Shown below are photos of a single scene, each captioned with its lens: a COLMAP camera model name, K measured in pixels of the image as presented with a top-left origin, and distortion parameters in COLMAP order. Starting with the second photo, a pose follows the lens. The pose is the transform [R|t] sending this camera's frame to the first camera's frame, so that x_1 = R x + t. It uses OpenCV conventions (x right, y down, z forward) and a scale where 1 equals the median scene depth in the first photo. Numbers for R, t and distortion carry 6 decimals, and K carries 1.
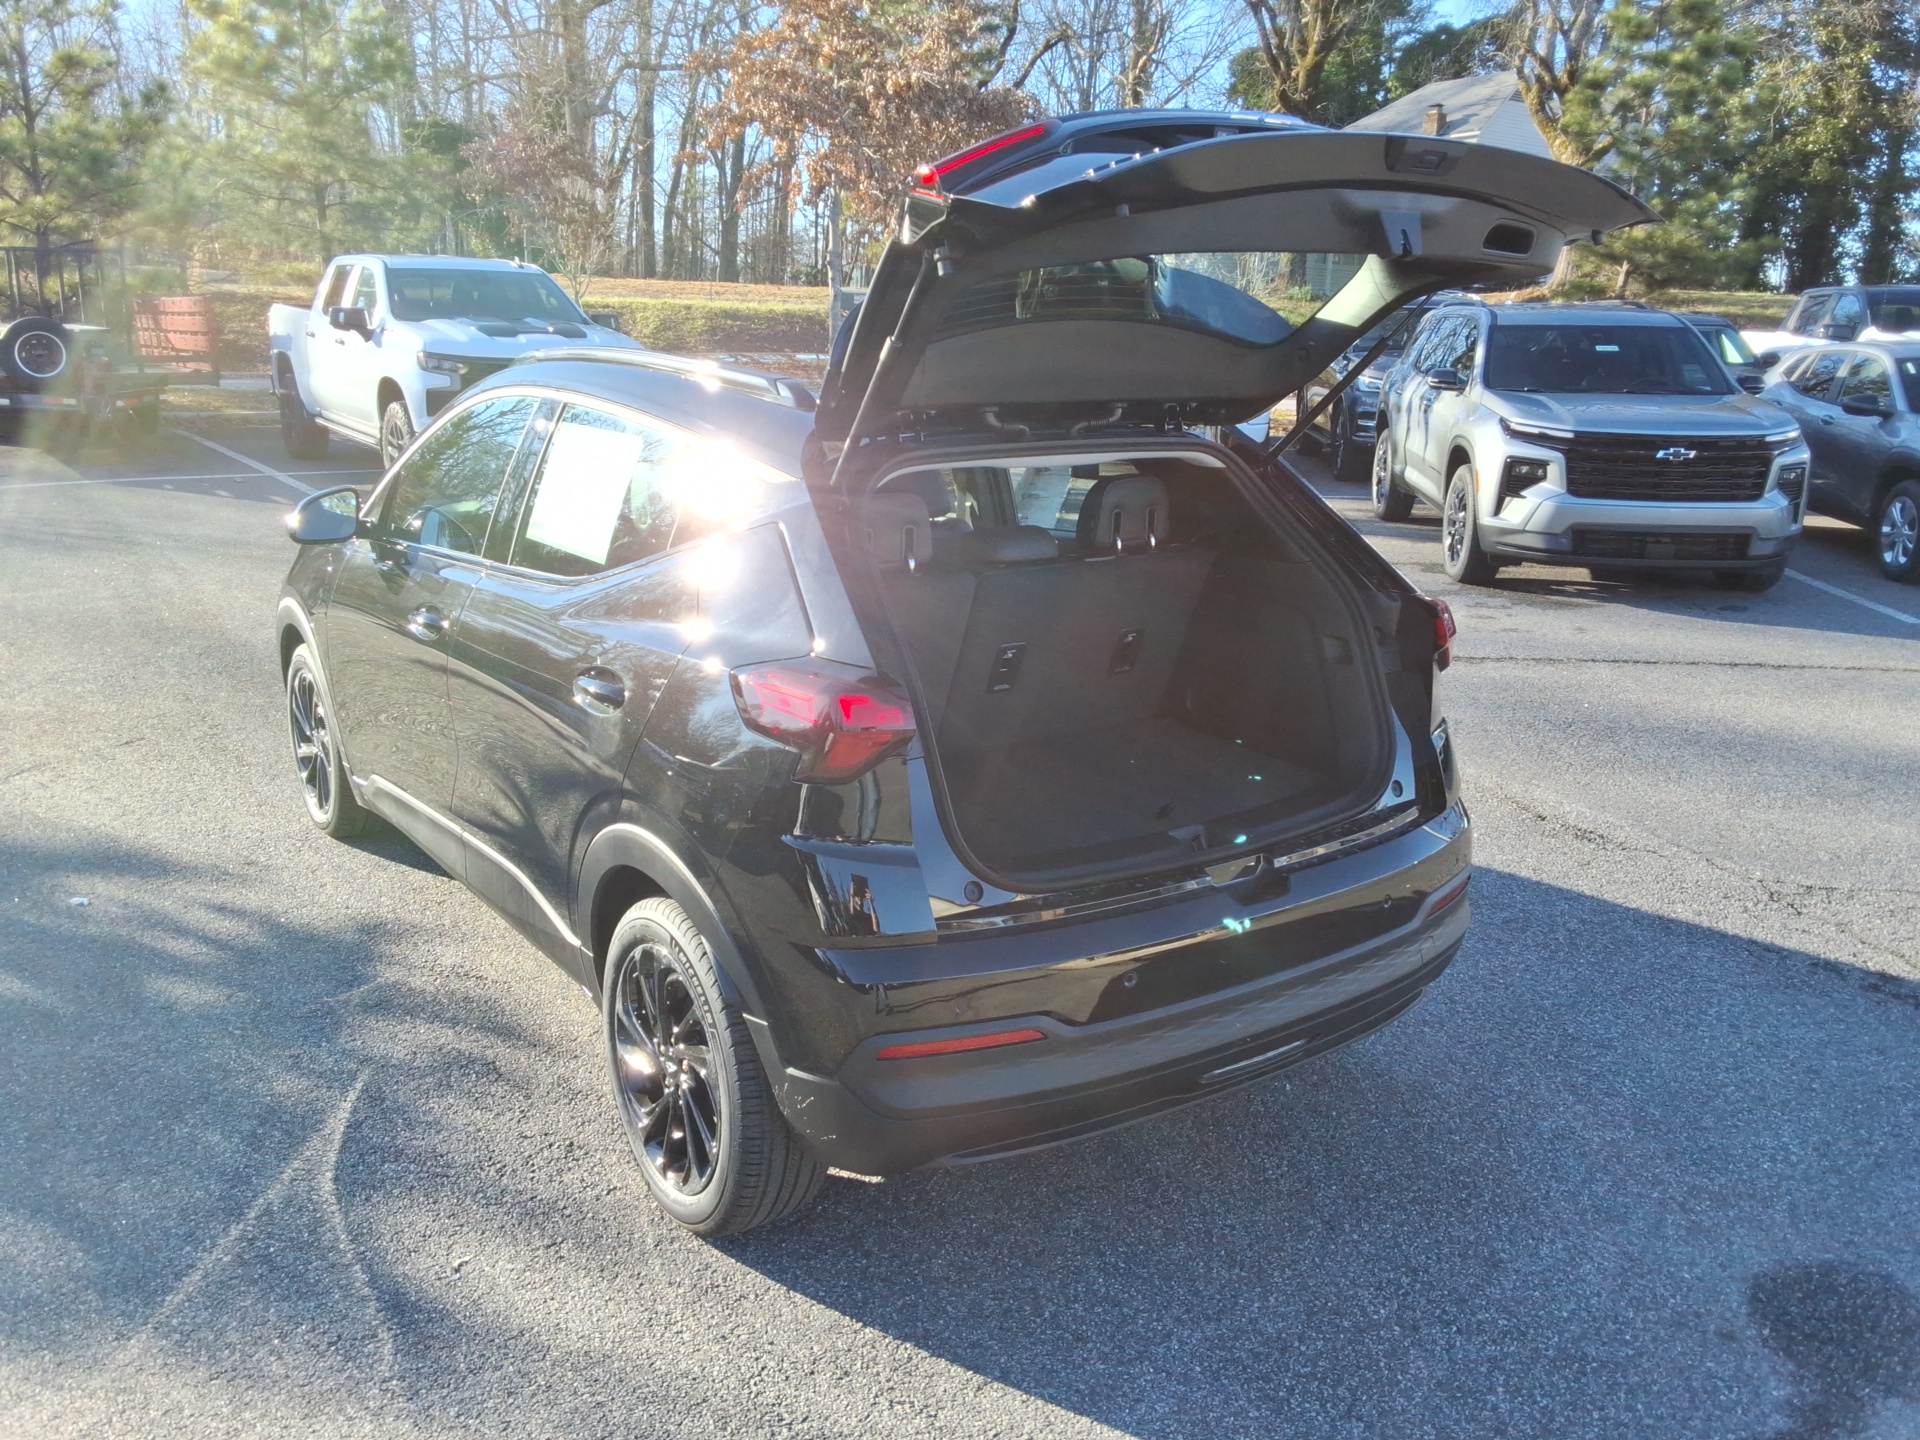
lens RADIAL K [[1530.6, 0, 976.2], [0, 1530.6, 716.3], [0, 0, 1]] dist [0.033618, -0.077352]
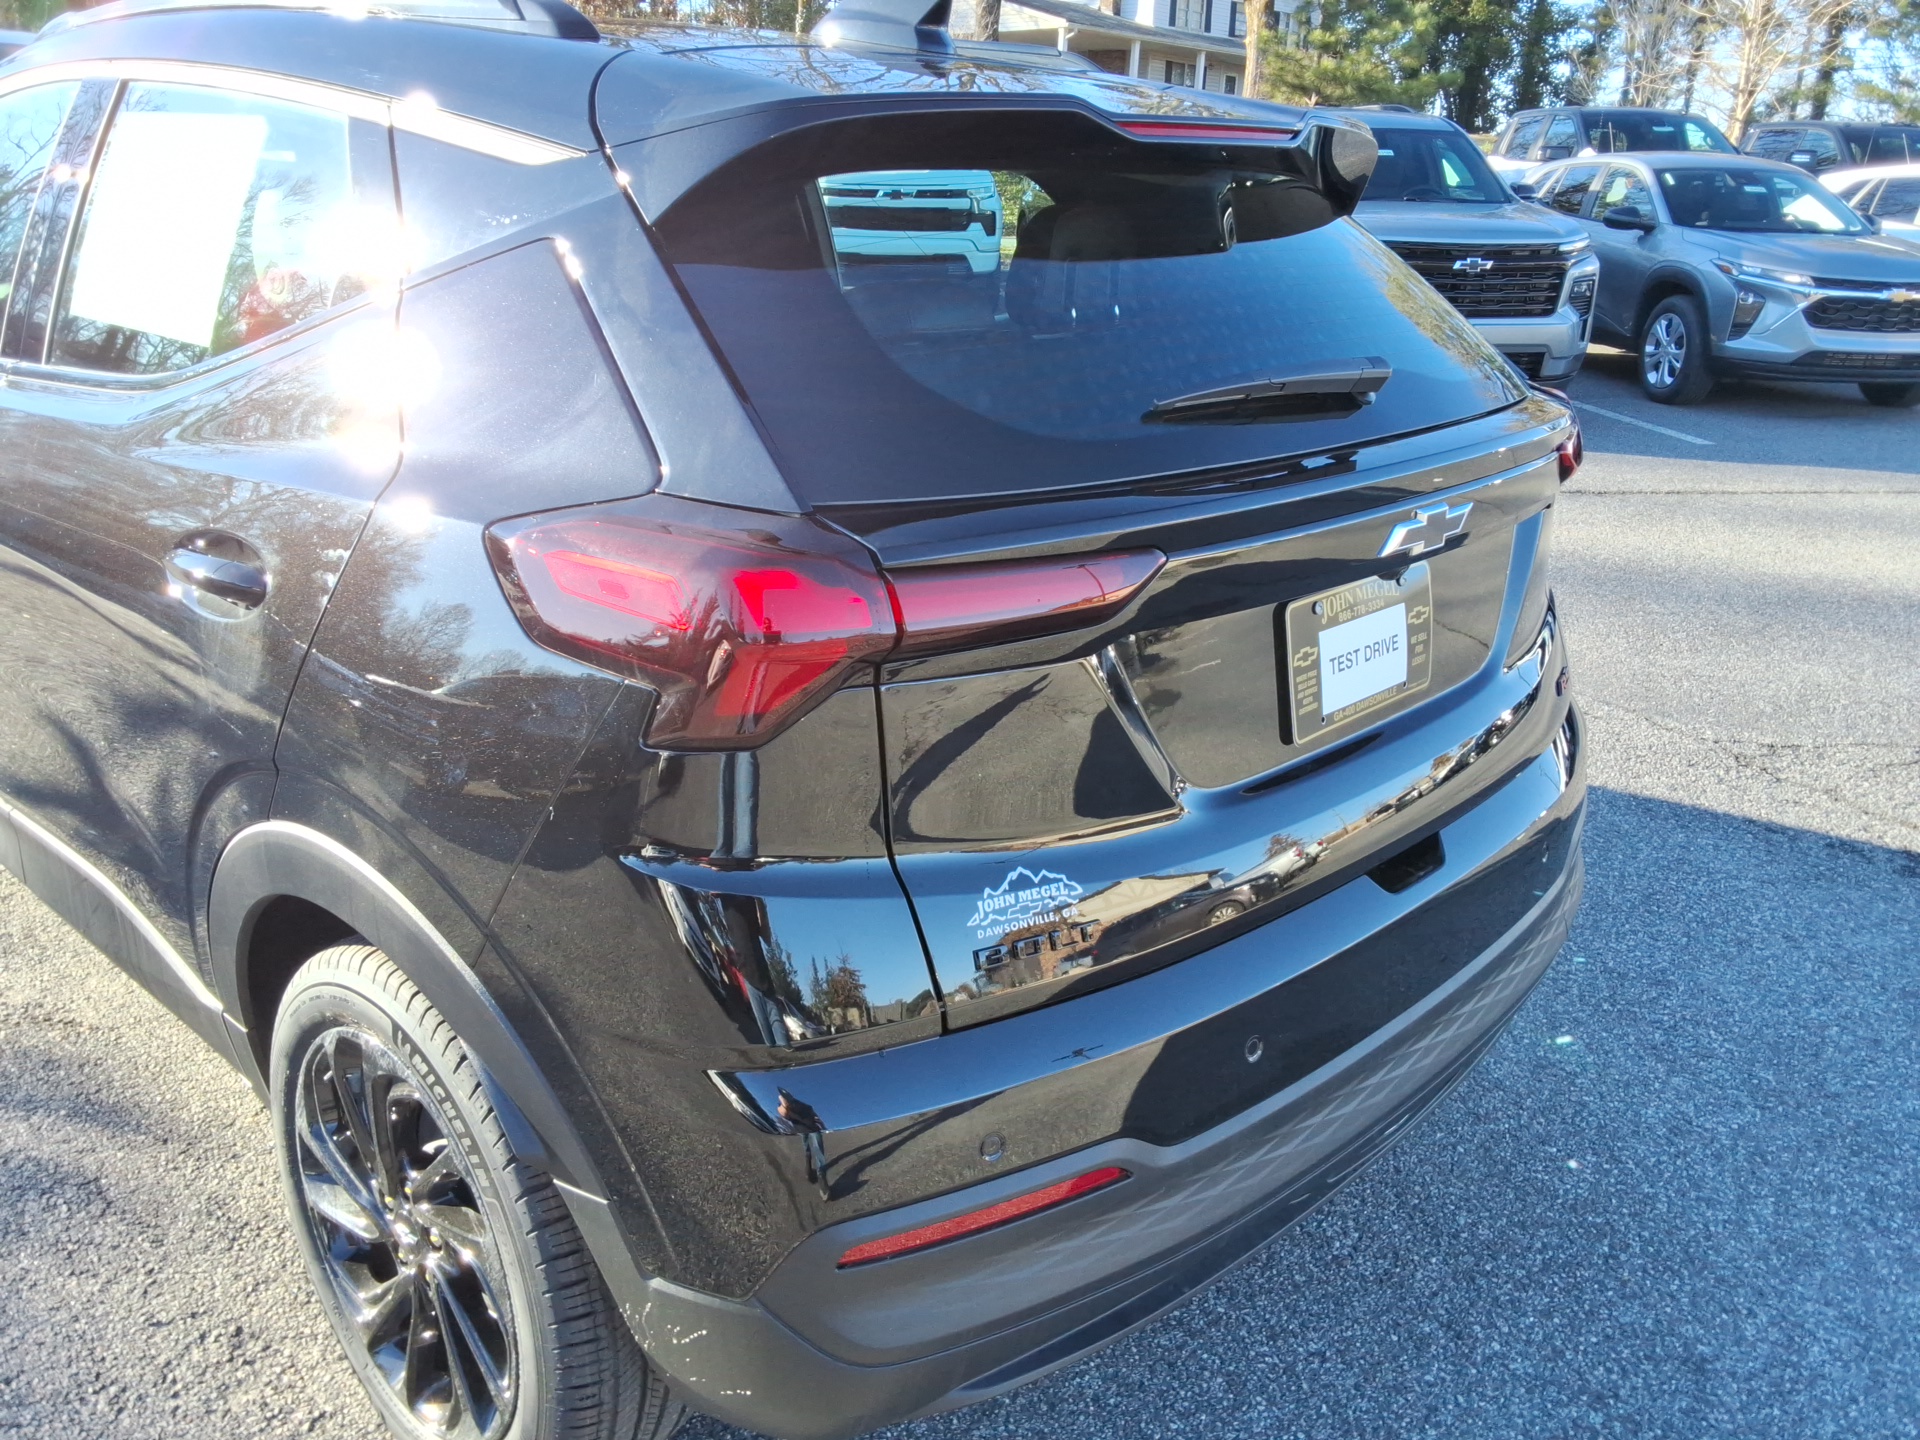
lens RADIAL K [[1530.6, 0, 975.5], [0, 1530.6, 719.8], [0, 0, 1]] dist [0.033618, -0.077352]
pose [[0.979484, -0.057349, 0.193189, -0.082779], [0.038399, 0.994201, 0.100448, -0.009339], [-0.197830, -0.090969, 0.976006, 0.377703]]
